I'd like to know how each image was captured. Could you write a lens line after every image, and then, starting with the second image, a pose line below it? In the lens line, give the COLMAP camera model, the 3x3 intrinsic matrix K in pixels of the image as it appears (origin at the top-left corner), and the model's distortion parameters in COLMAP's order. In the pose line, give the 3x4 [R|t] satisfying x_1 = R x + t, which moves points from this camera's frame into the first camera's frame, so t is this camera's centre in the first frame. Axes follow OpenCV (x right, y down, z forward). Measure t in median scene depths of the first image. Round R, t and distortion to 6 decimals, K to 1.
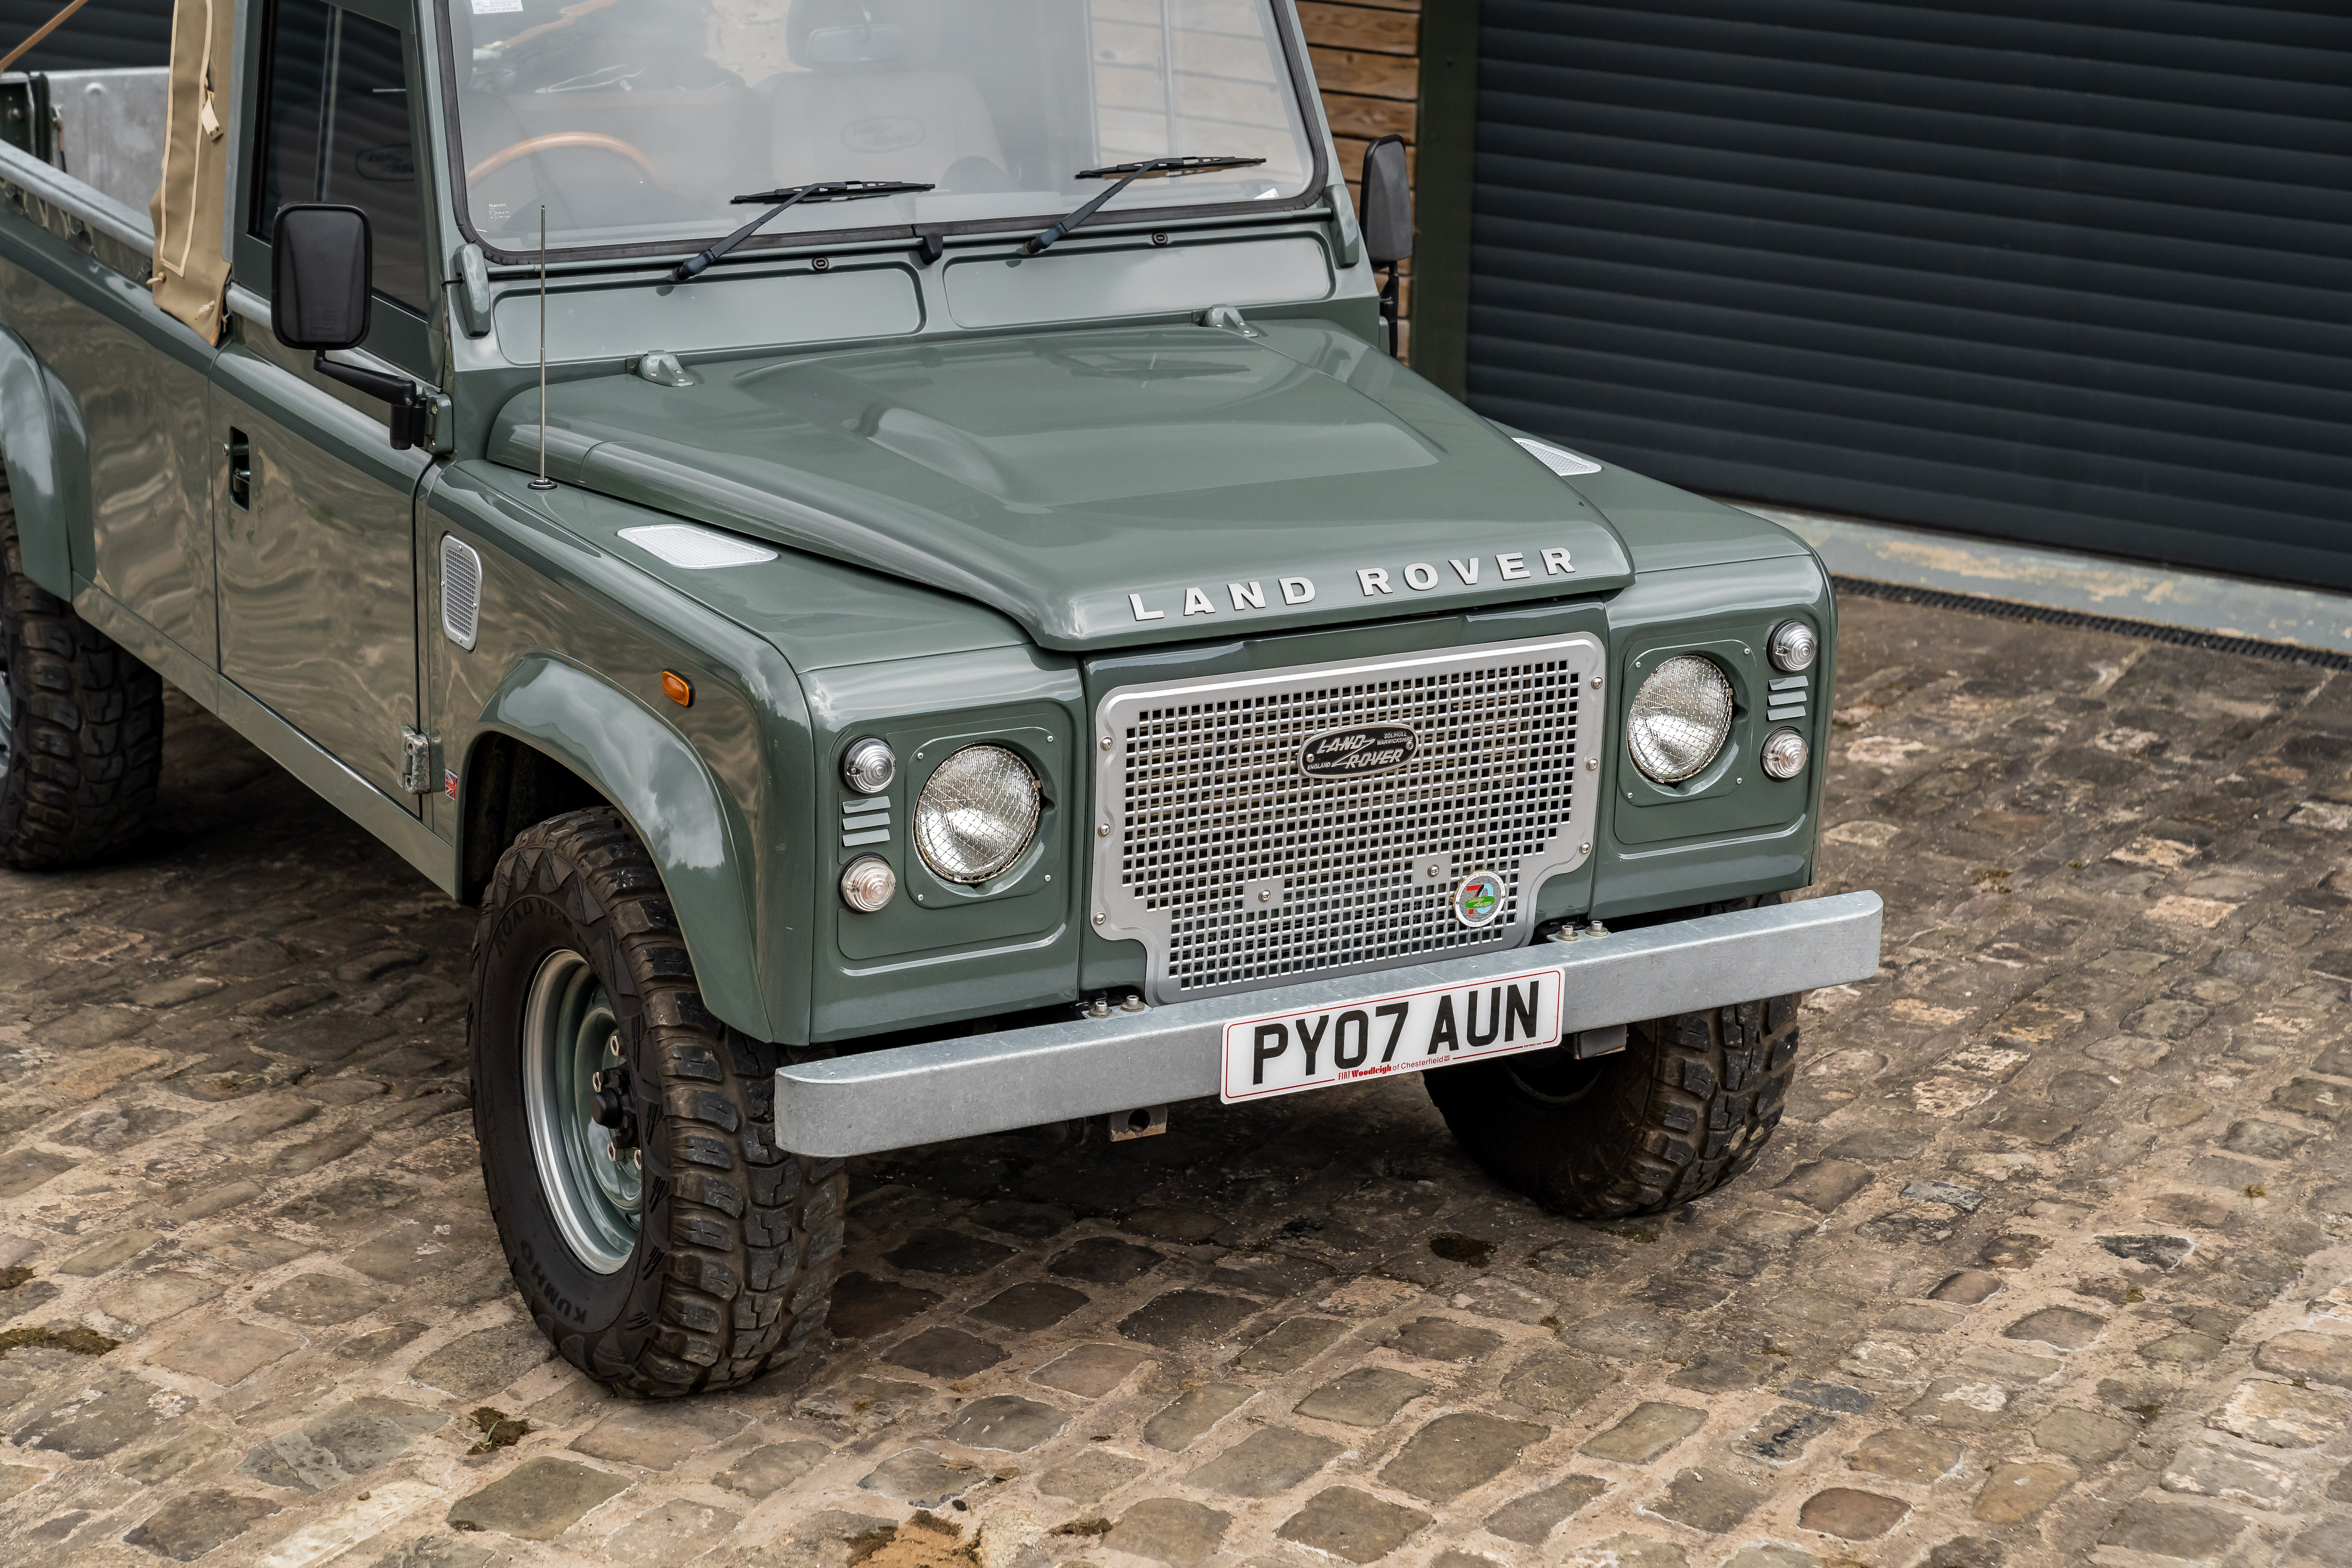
lens RADIAL K [[4703.9, 0, 1155.3], [0, 4703.9, 773.6], [0, 0, 1]] dist [0.051201, 0.000000]
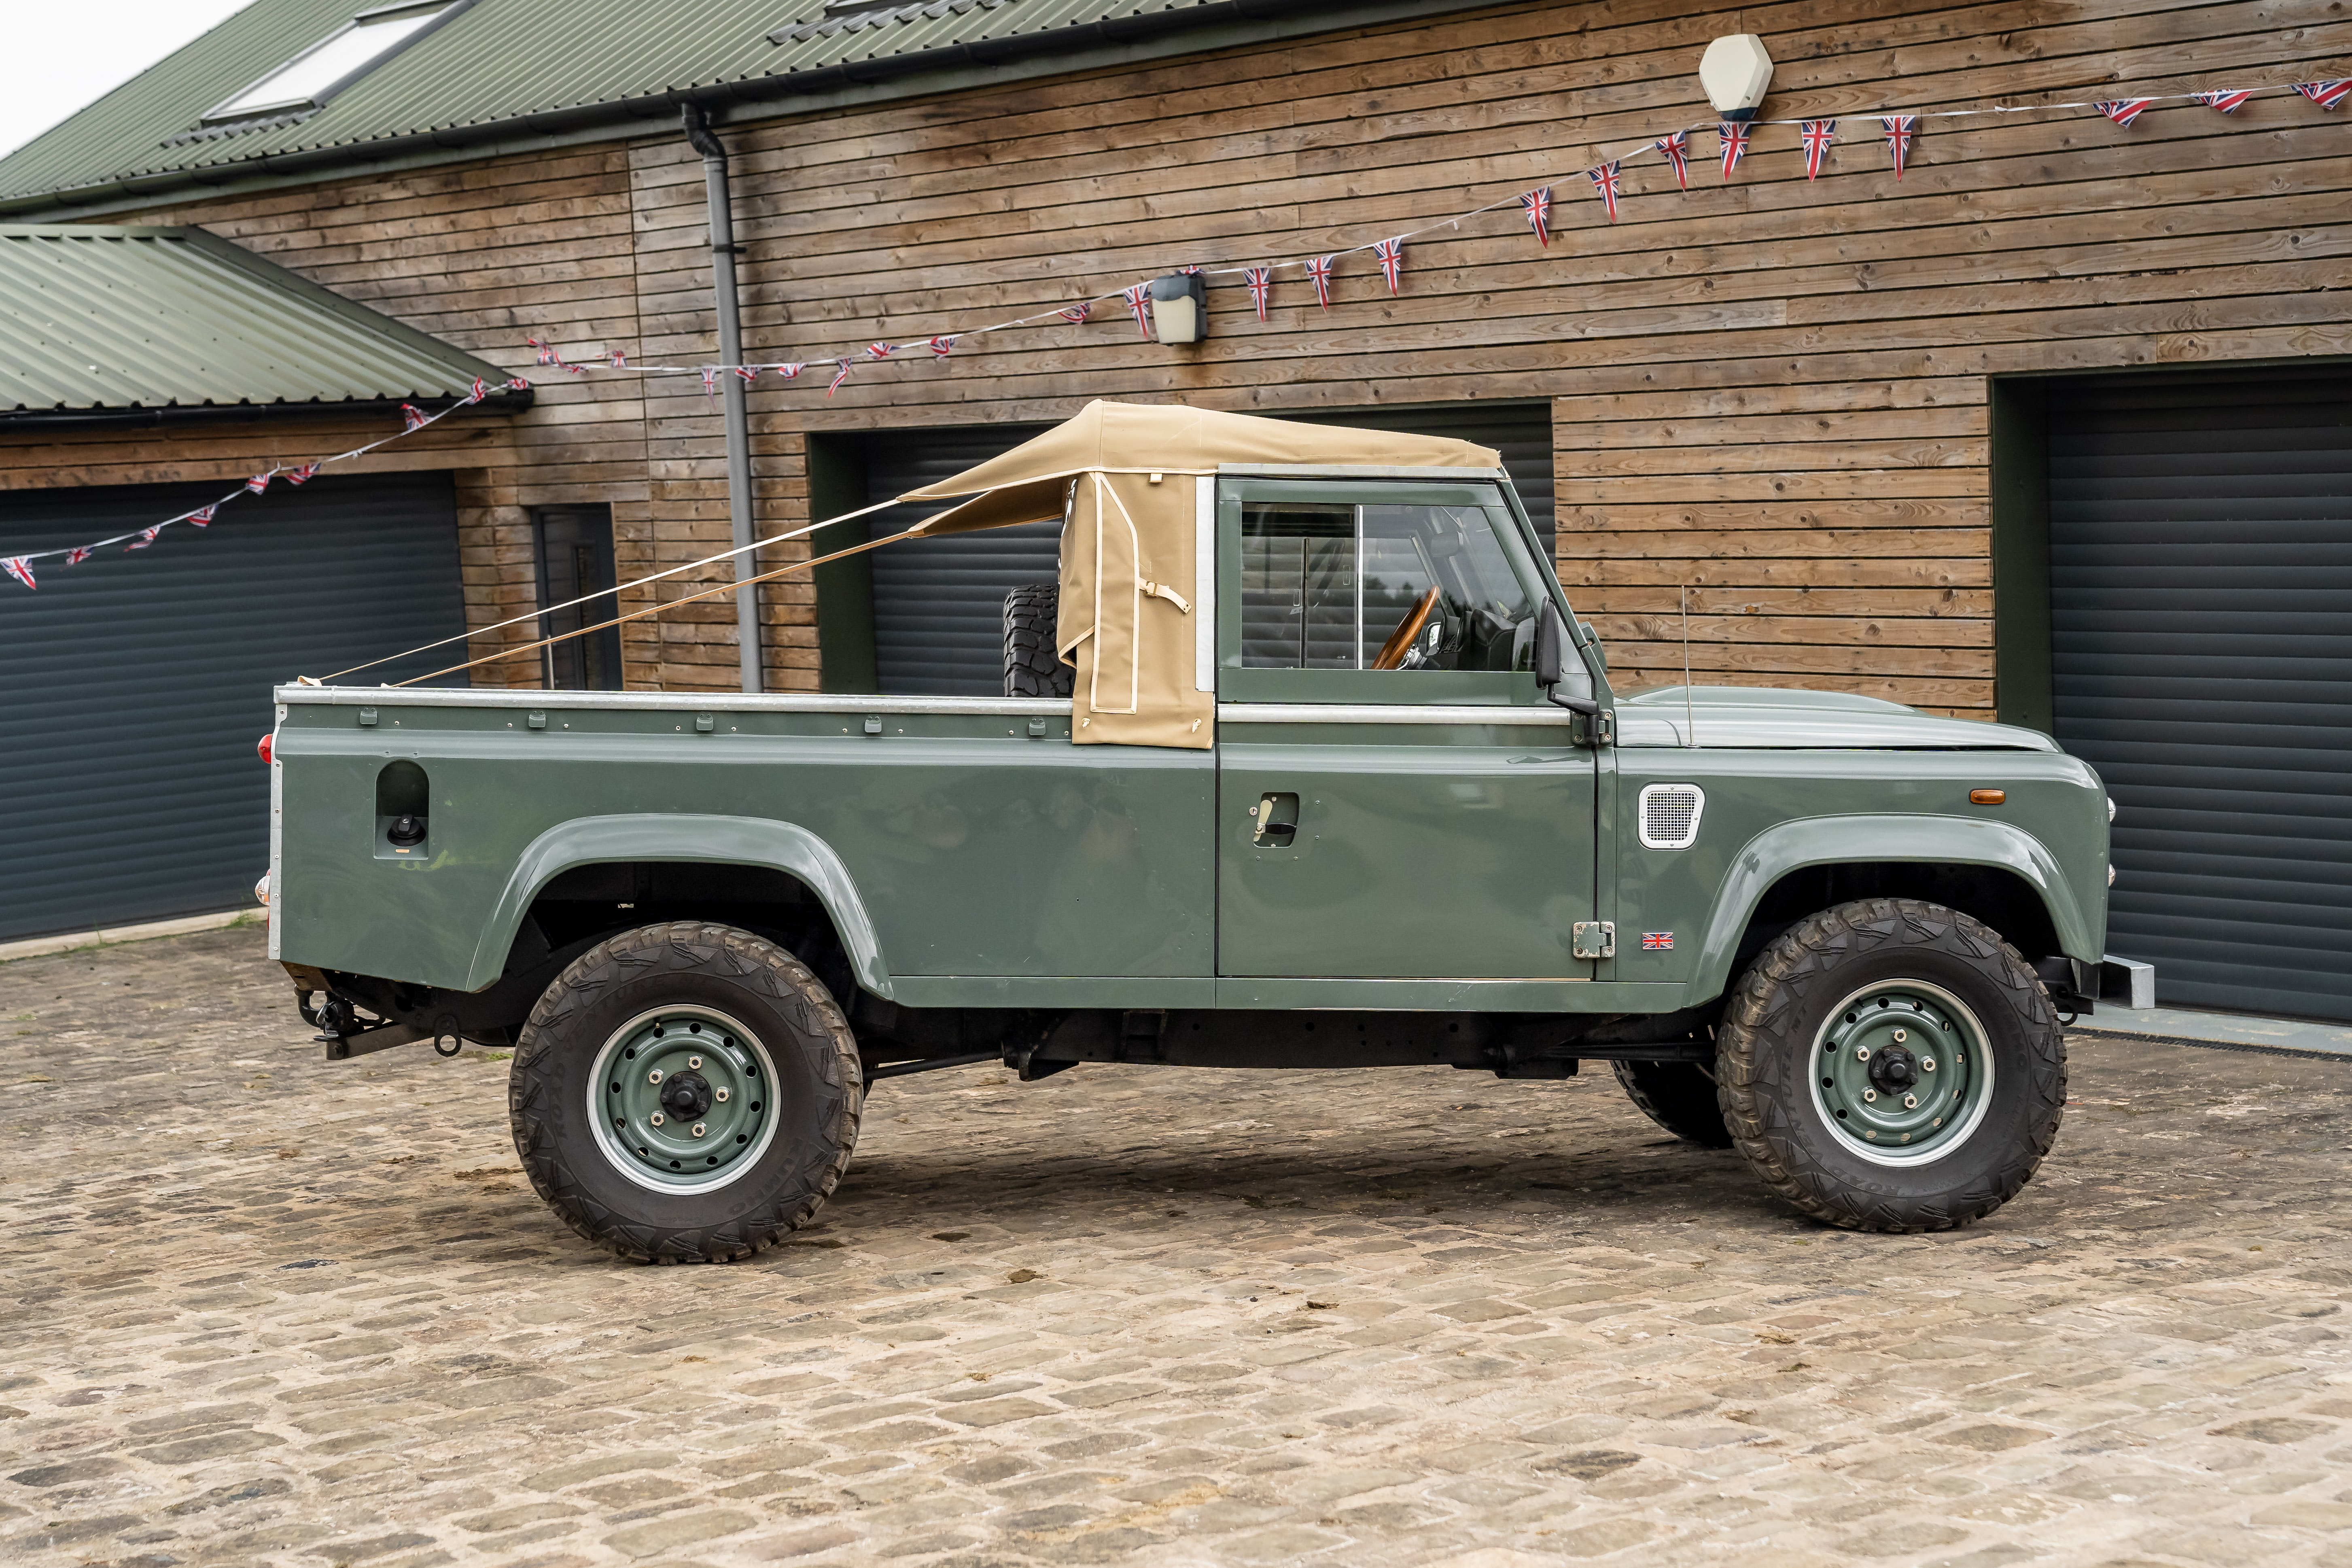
lens RADIAL K [[3551.5, 0, 1220.1], [0, 3551.5, 744.6], [0, 0, 1]] dist [0.006554, 0.000000]
pose [[0.946886, -0.025651, -0.320546, 0.333226], [-0.054241, 0.969791, -0.237830, 0.251621], [0.316963, 0.242585, 0.916890, -0.182718]]
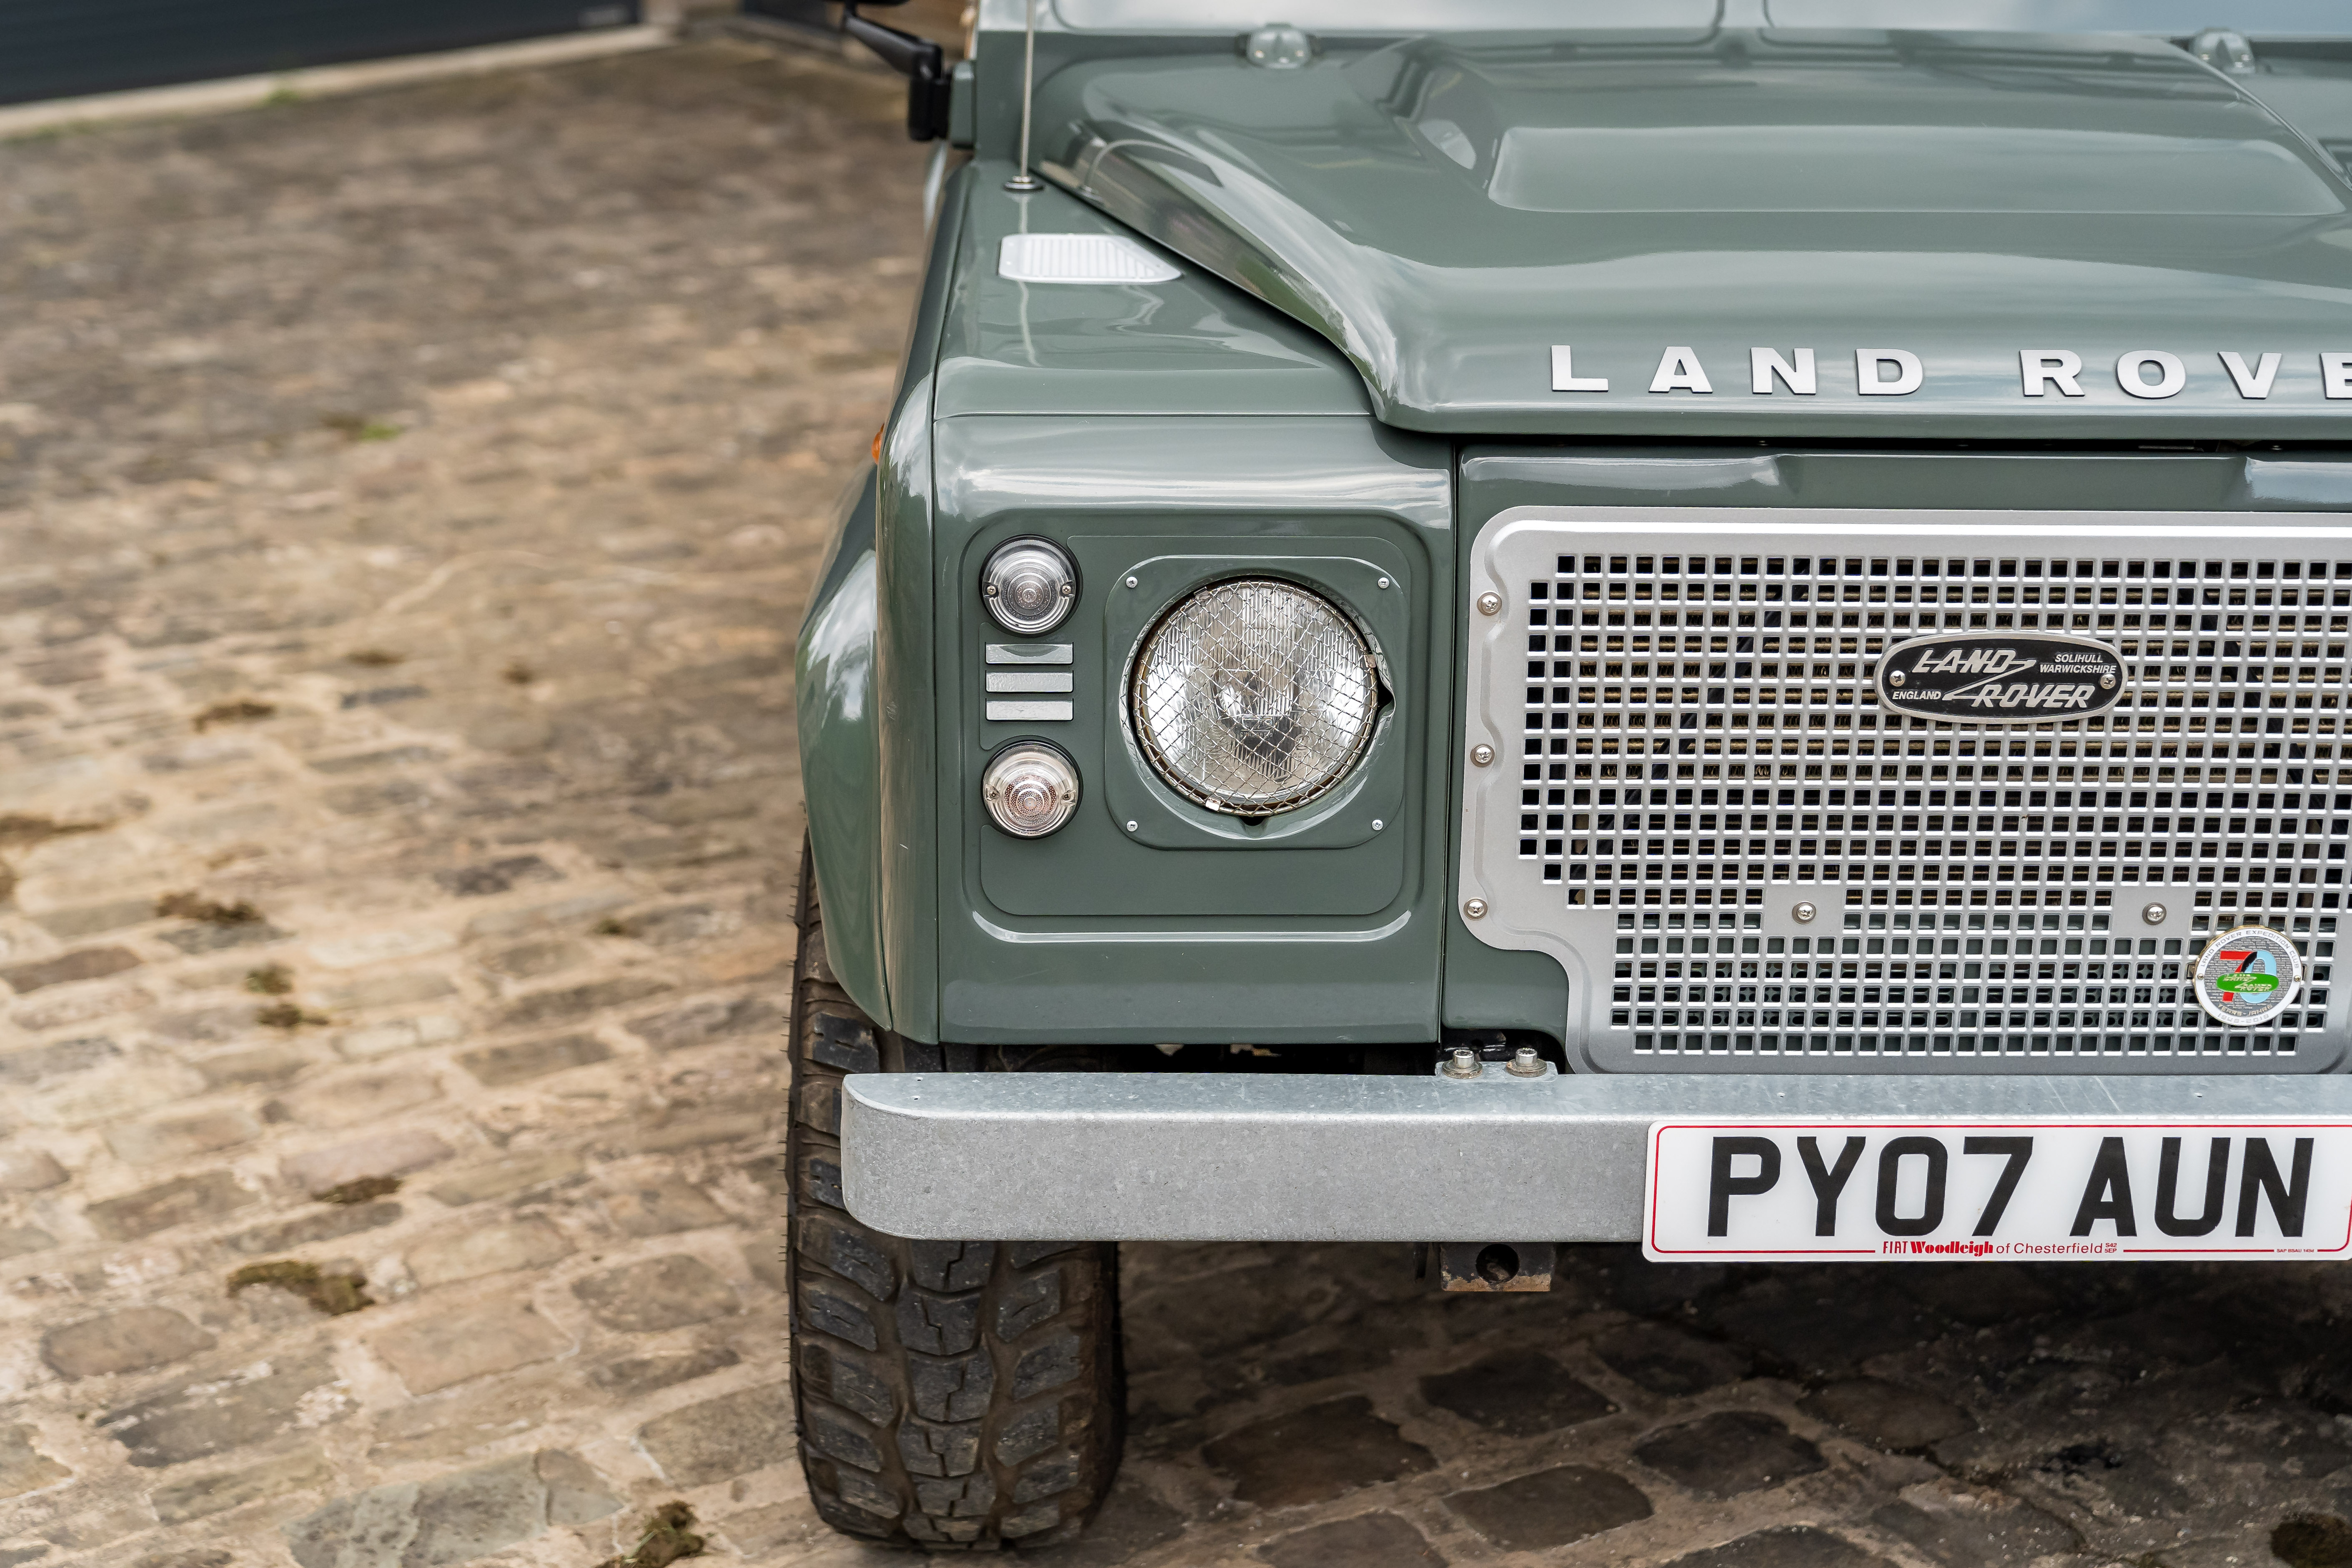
lens RADIAL K [[3740.2, 0, 1165.4], [0, 3740.2, 806.7], [0, 0, 1]] dist [0.012919, 0.000000]
pose [[0.880486, 0.127919, -0.456488, 0.156303], [-0.121504, 0.991636, 0.043522, 0.002894], [0.458238, 0.017144, 0.888664, 0.545499]]
